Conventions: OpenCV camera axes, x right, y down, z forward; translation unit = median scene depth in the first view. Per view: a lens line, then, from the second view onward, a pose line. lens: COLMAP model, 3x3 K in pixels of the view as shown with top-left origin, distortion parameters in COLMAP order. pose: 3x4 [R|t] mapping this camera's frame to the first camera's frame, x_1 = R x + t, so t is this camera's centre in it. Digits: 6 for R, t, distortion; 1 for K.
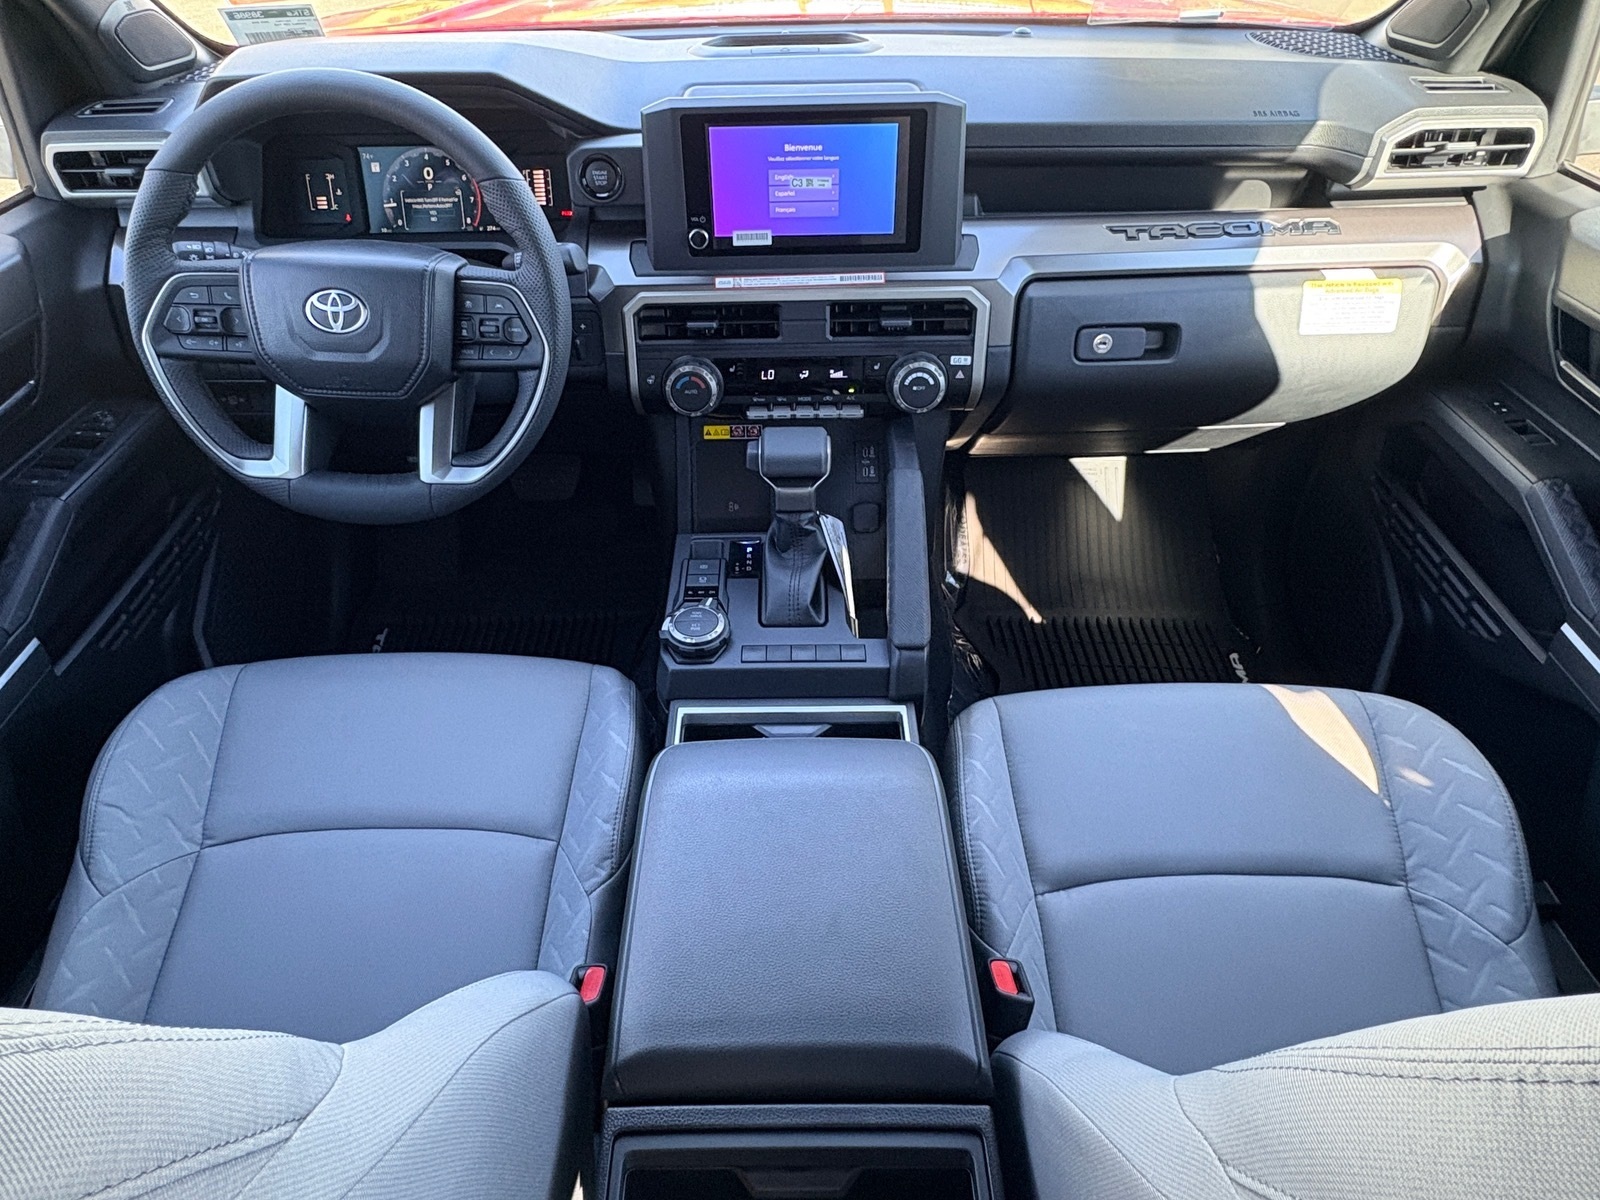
lens RADIAL K [[984.1, 0, 776.7], [0, 984.1, 593.4], [0, 0, 1]] dist [0.000043, -0.003006]
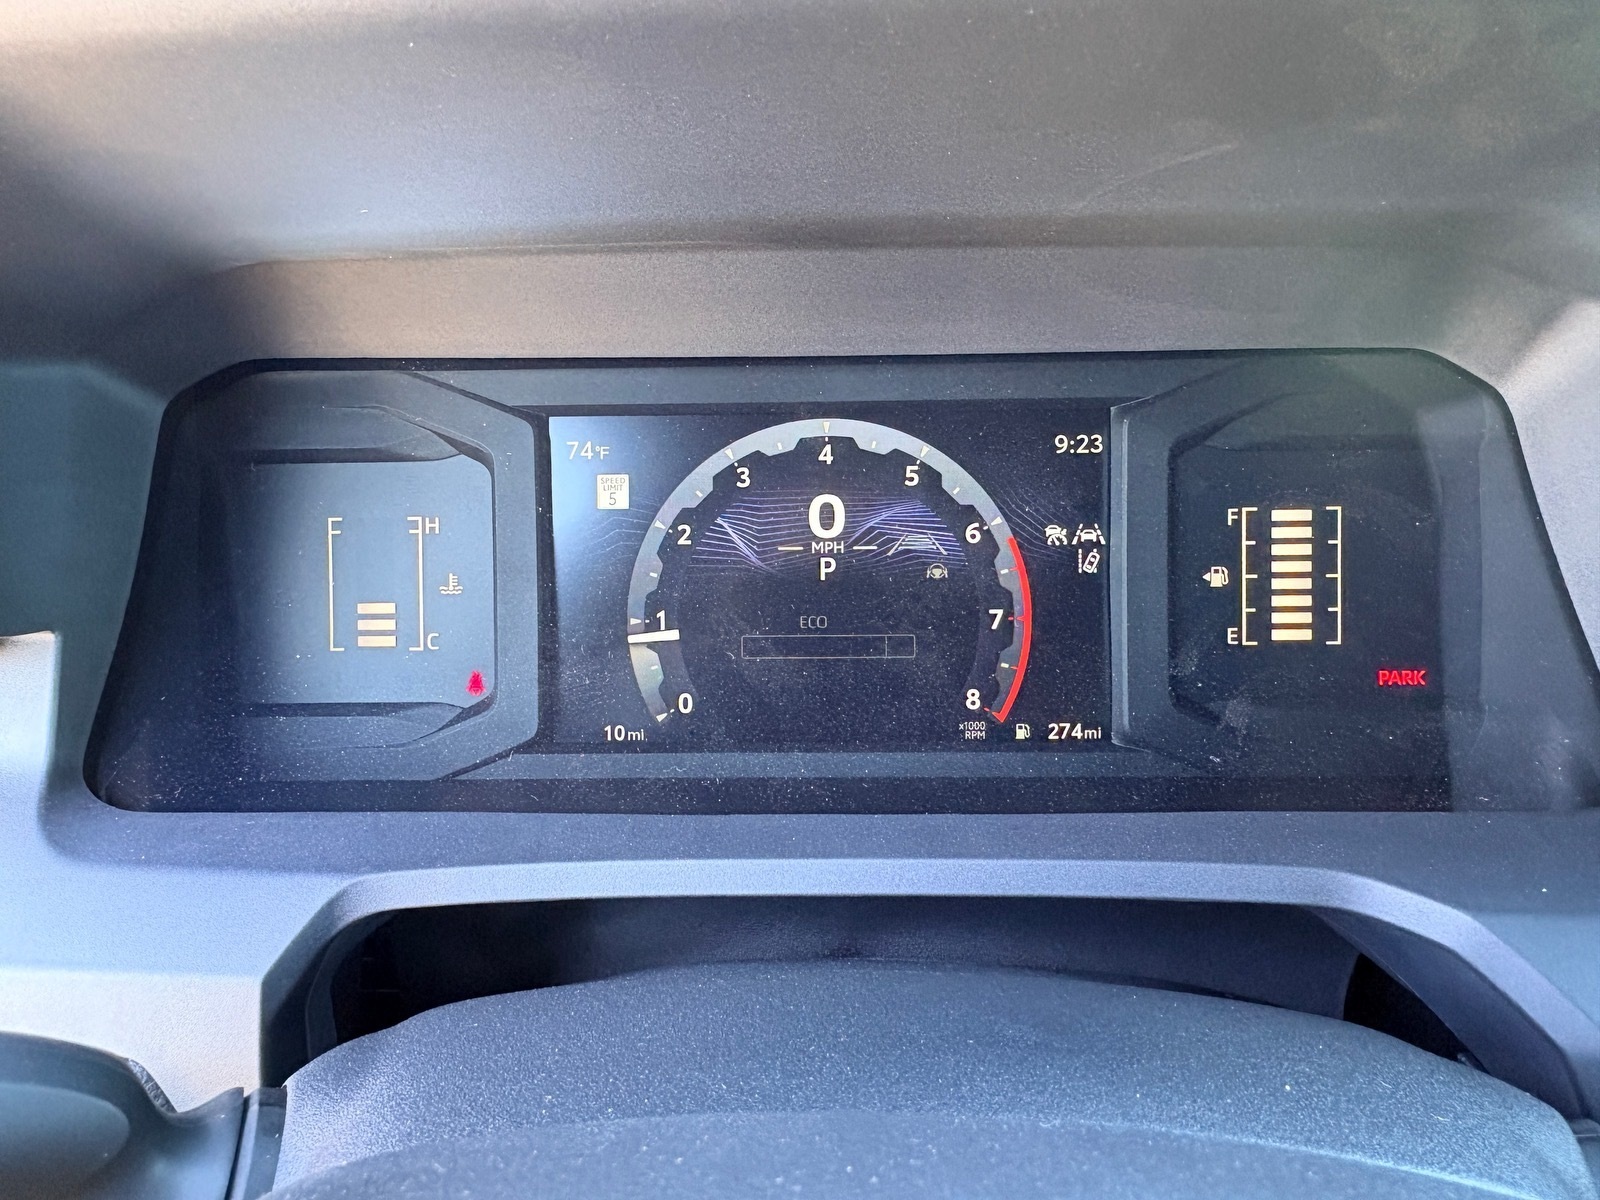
lens RADIAL K [[1119.6, 0, 801.6], [0, 1119.6, 601.2], [0, 0, 1]] dist [0.002516, 0.000749]
pose [[0.999745, 0.009396, -0.020550, -0.379536], [-0.015207, 0.952450, -0.304316, -0.345468], [0.016714, 0.304551, 0.952349, 0.794994]]
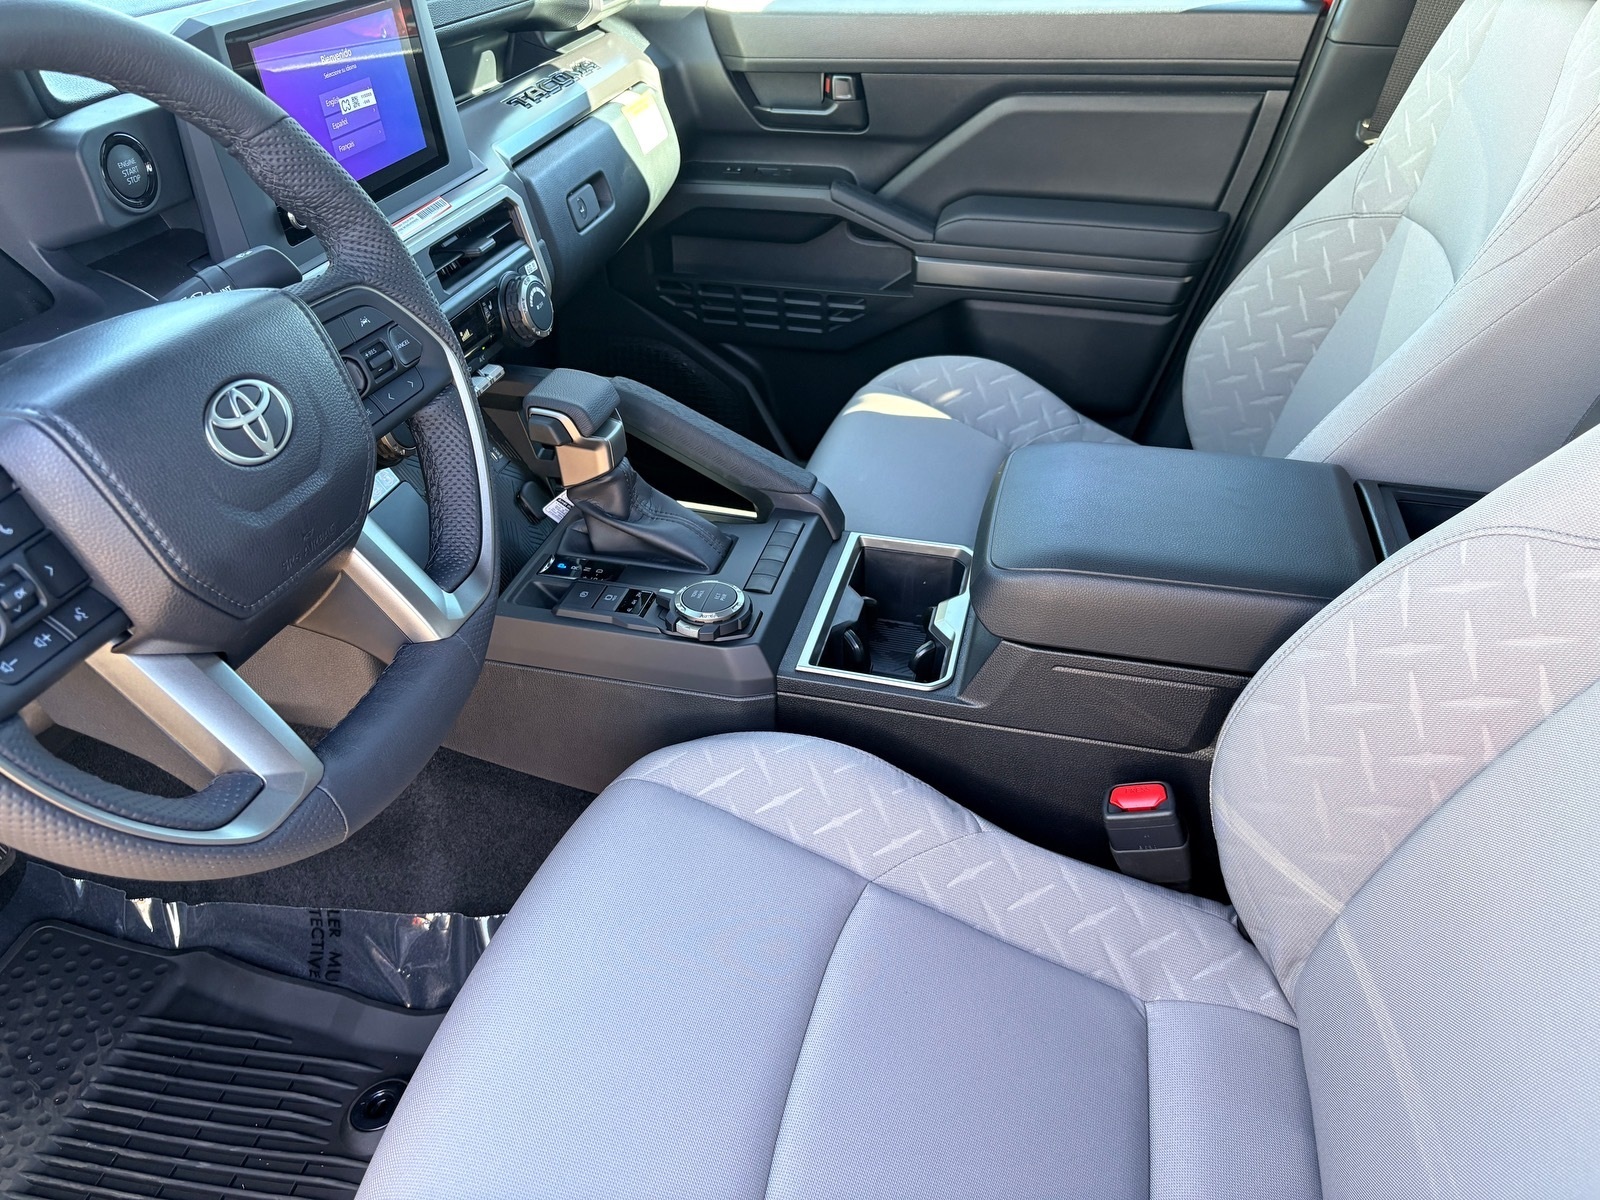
lens RADIAL K [[1222.7, 0, 796.9], [0, 1222.7, 613.9], [0, 0, 1]] dist [0.033813, -0.047377]
pose [[0.231051, -0.526537, 0.818153, -0.804973], [0.621185, 0.727040, 0.292474, -0.187399], [-0.748829, 0.440648, 0.495061, 0.429880]]
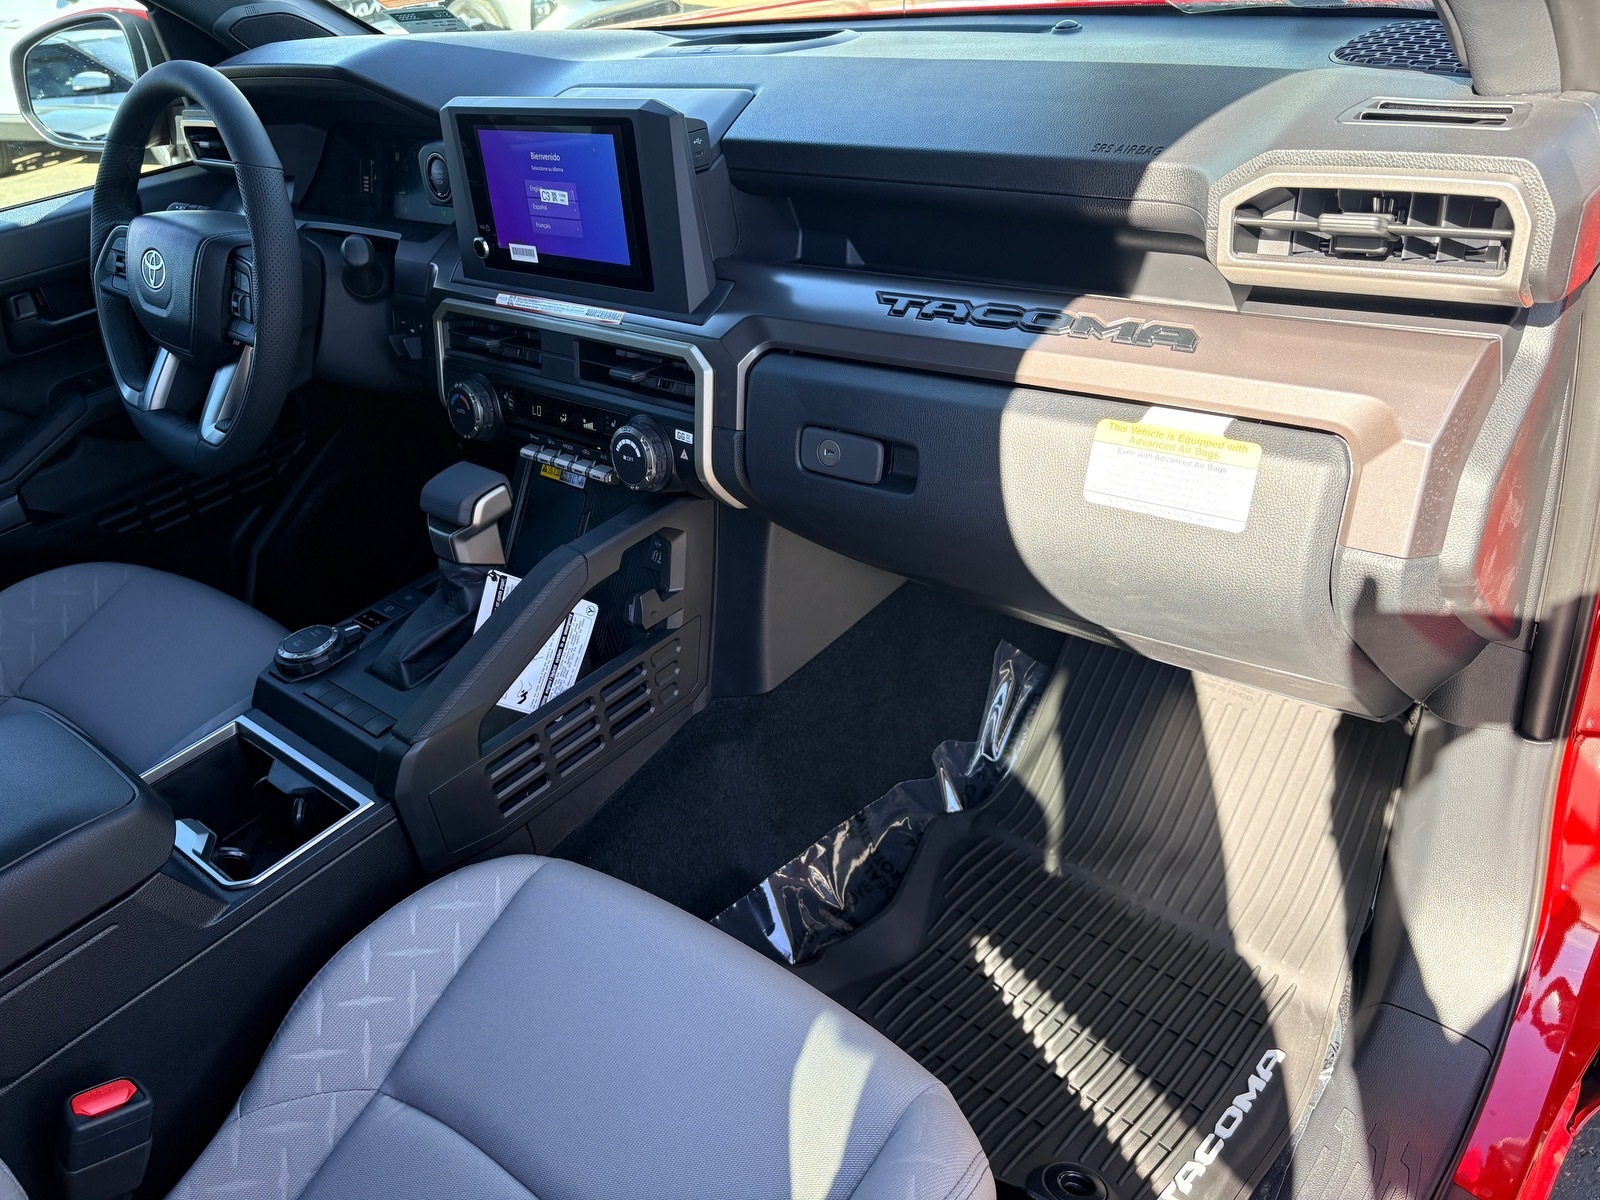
lens RADIAL K [[1222.7, 0, 807.6], [0, 1222.7, 605.8], [0, 0, 1]] dist [0.033813, -0.047377]
pose [[0.756094, 0.273444, -0.594602, 0.875890], [-0.321688, 0.946483, 0.026208, -0.168034], [0.569947, 0.171461, 0.803593, 0.307212]]
